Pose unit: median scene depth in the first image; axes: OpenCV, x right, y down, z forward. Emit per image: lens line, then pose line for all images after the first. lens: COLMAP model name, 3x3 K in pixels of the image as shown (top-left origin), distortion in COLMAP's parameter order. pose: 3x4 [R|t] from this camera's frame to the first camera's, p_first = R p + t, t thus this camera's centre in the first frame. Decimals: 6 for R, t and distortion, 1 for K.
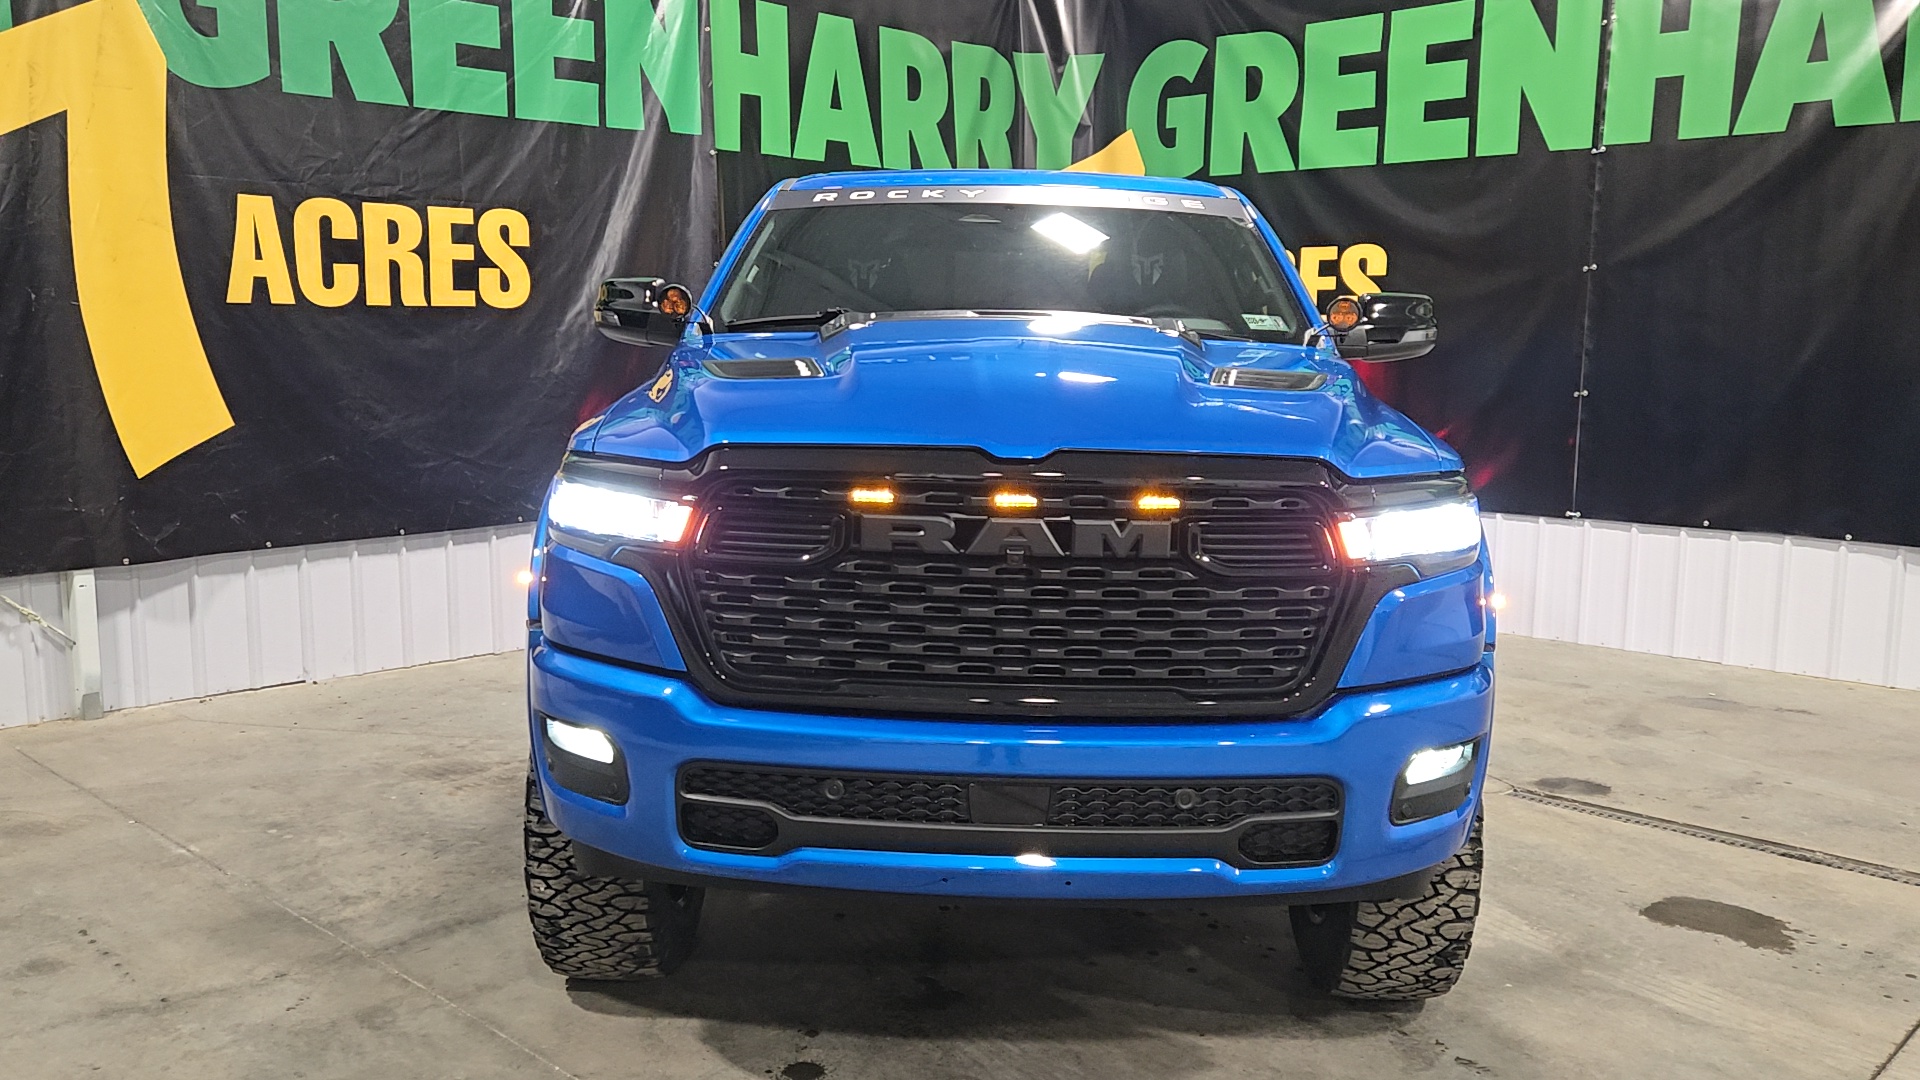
lens RADIAL K [[1578.2, 0, 938.1], [0, 1578.2, 548.9], [0, 0, 1]] dist [0.039502, -0.038756]
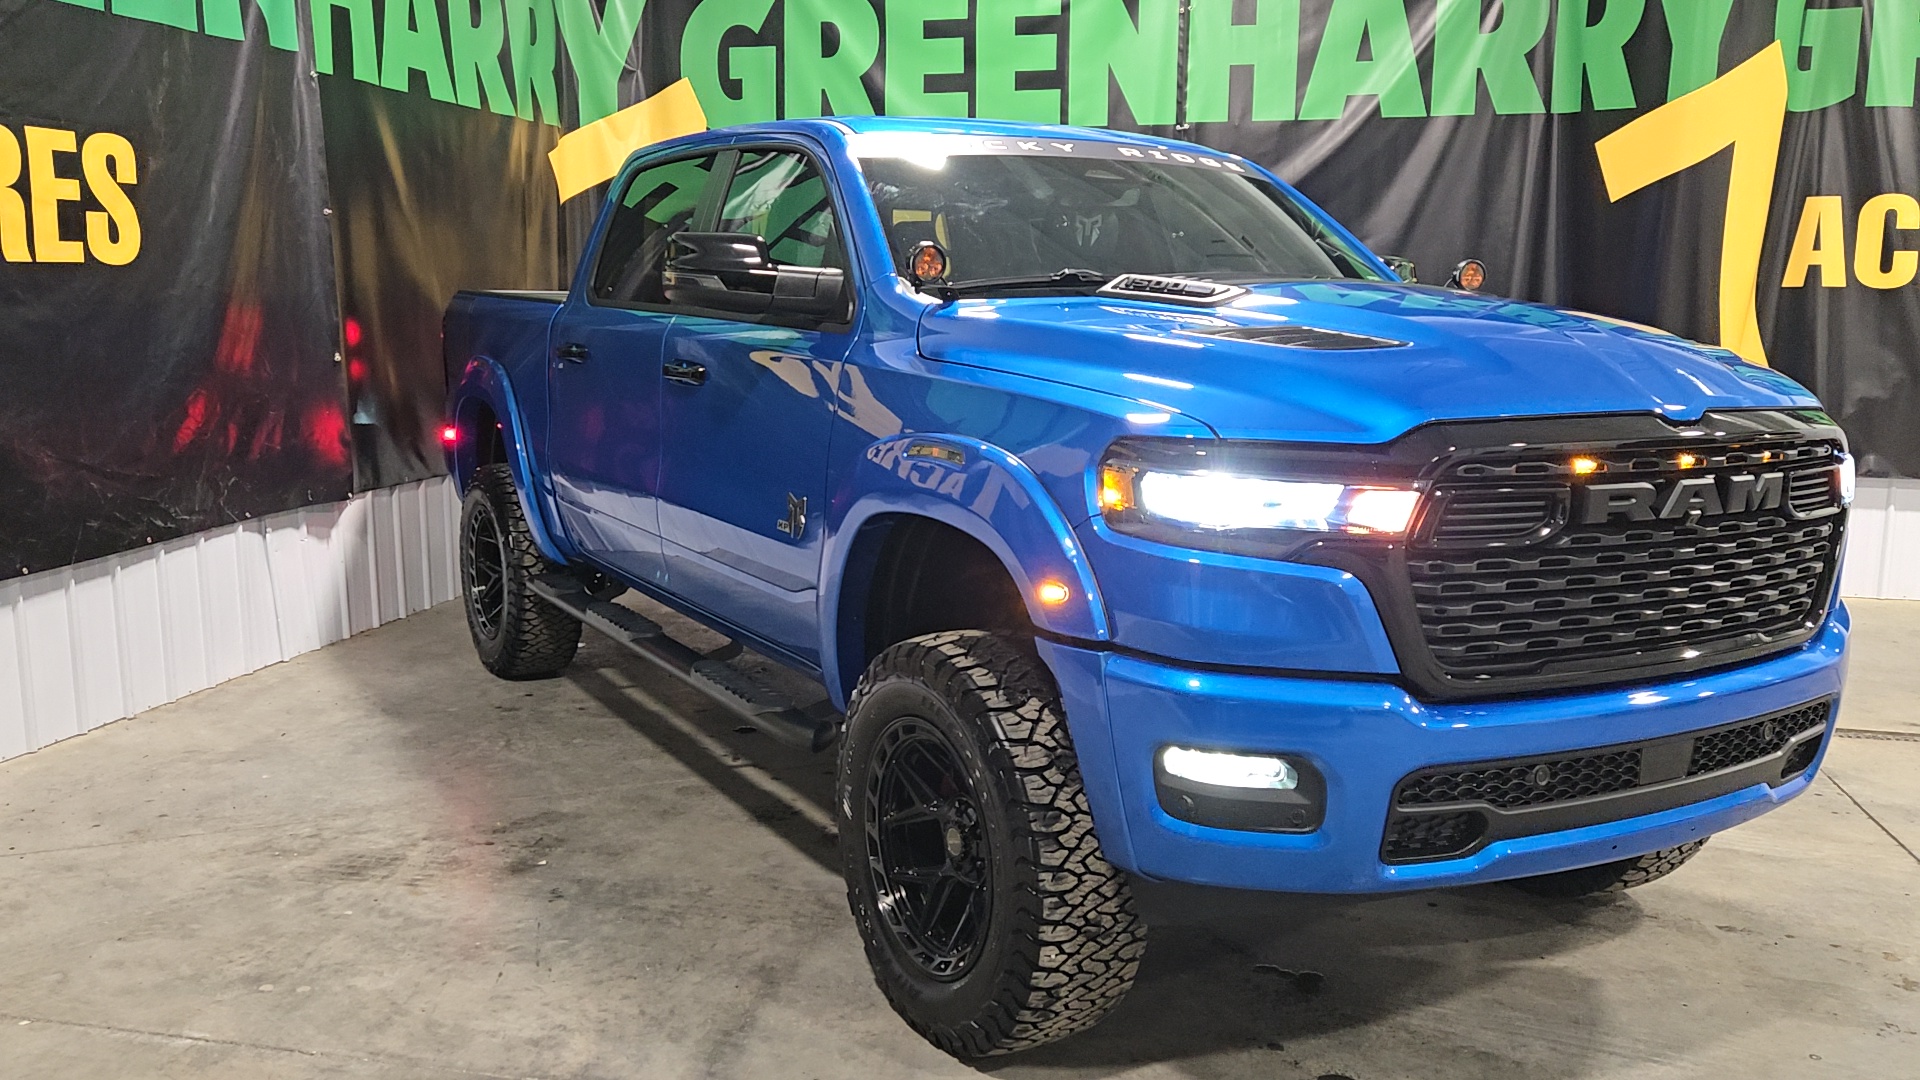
lens RADIAL K [[1578.2, 0, 938.1], [0, 1578.2, 548.9], [0, 0, 1]] dist [0.039502, -0.038756]
pose [[0.854761, -0.088375, 0.511442, -0.358349], [0.074837, 0.996085, 0.047046, -0.024057], [-0.513598, -0.001938, 0.858029, 0.150612]]
